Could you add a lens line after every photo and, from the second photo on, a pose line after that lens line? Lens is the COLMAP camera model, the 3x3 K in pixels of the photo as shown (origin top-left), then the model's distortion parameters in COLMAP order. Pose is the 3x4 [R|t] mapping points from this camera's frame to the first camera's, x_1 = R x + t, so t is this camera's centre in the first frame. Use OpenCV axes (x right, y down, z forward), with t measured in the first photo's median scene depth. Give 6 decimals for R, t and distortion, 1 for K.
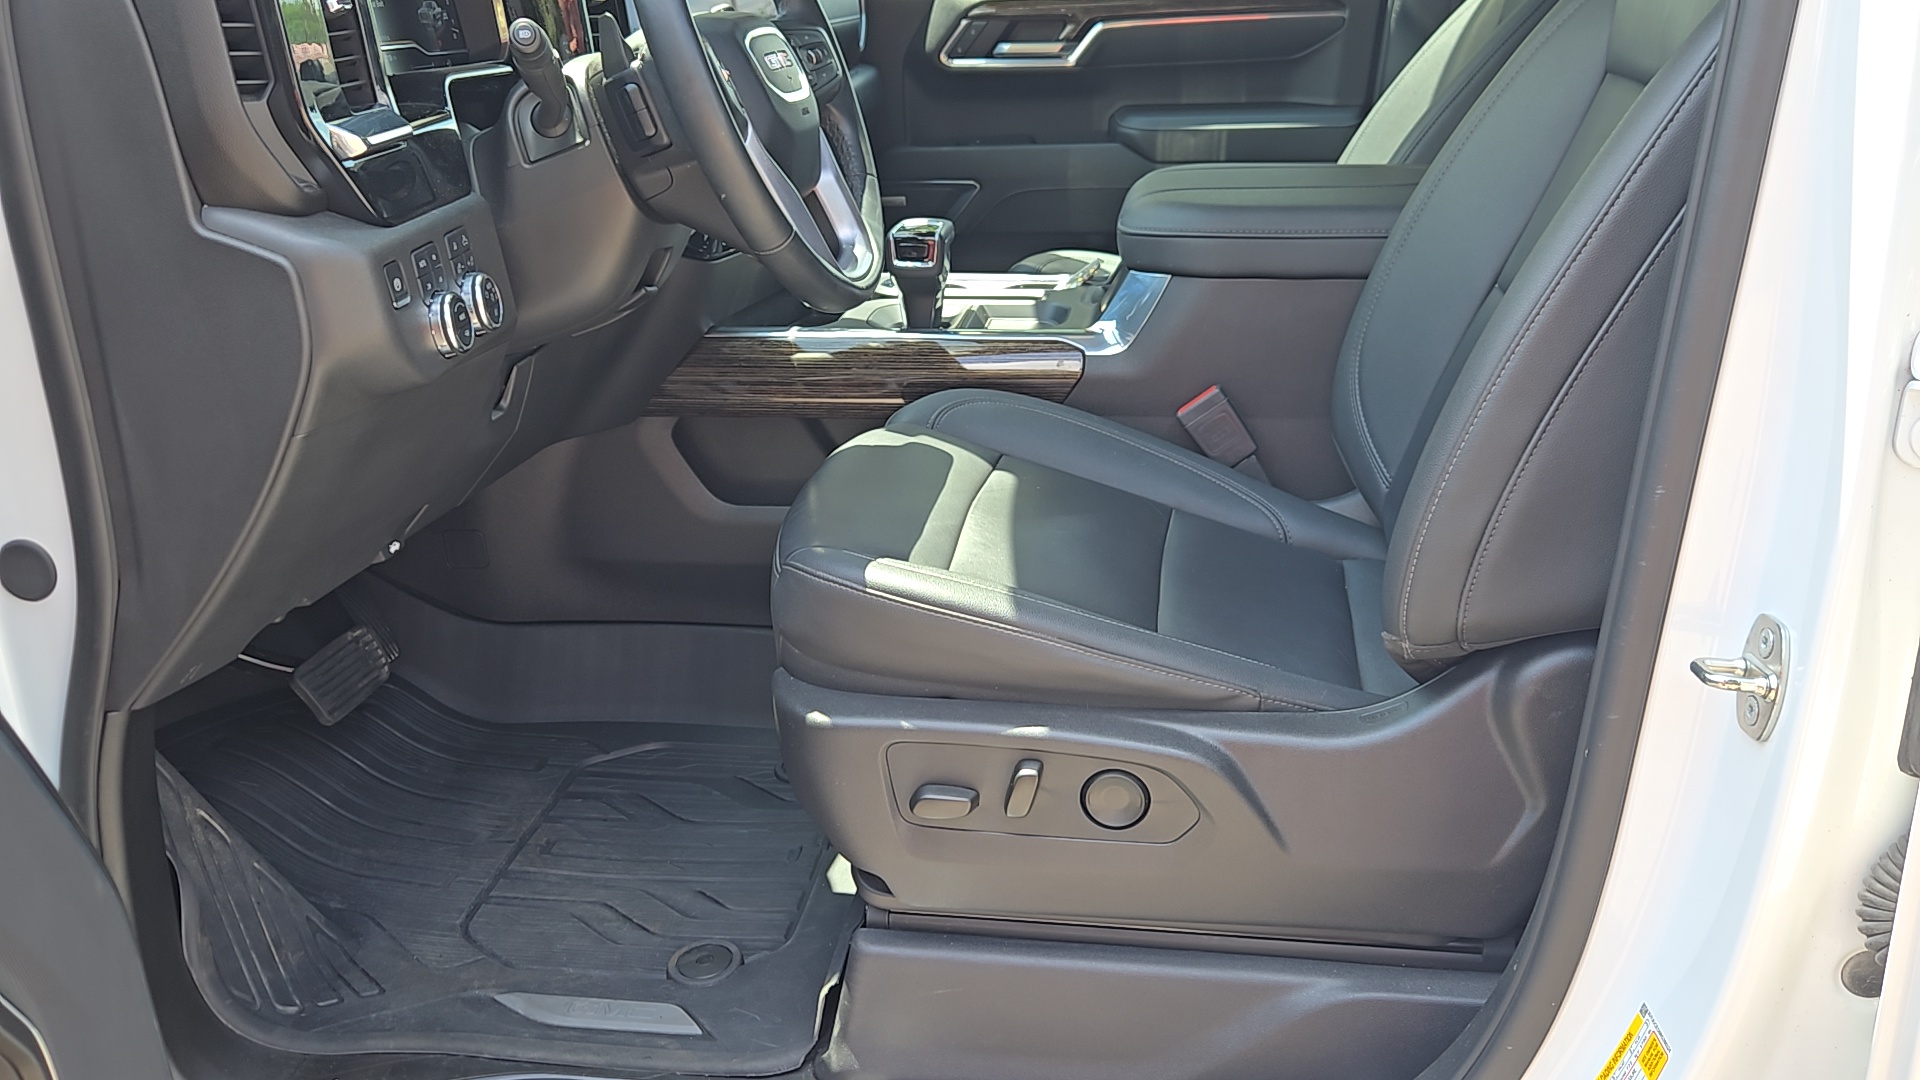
lens RADIAL K [[1606.6, 0, 960.7], [0, 1606.6, 541.2], [0, 0, 1]] dist [0.013220, -0.007000]
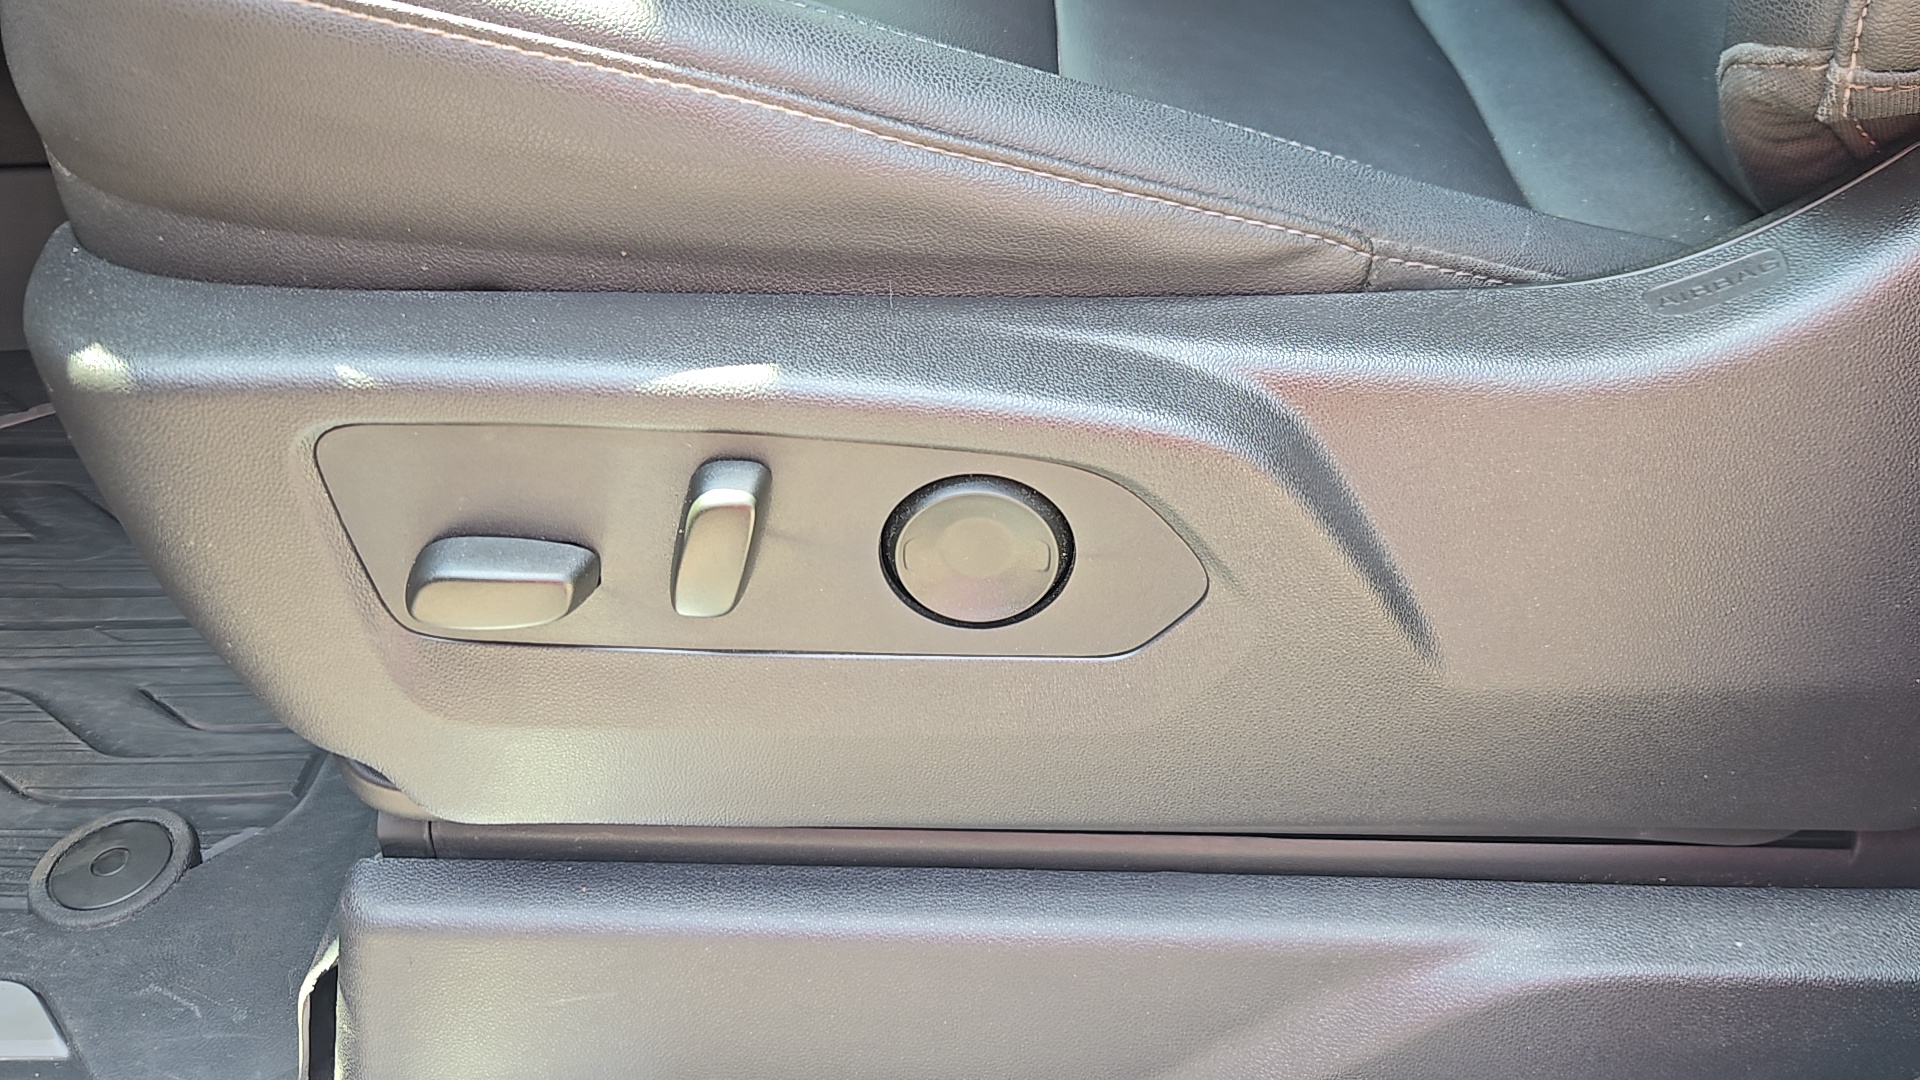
lens RADIAL K [[1606.6, 0, 960.2], [0, 1606.6, 540.3], [0, 0, 1]] dist [0.013220, -0.007000]
pose [[0.992828, -0.057085, 0.105041, 0.054439], [0.028182, 0.965627, 0.258398, 0.064270], [-0.116181, -0.253584, 0.960311, 0.651137]]
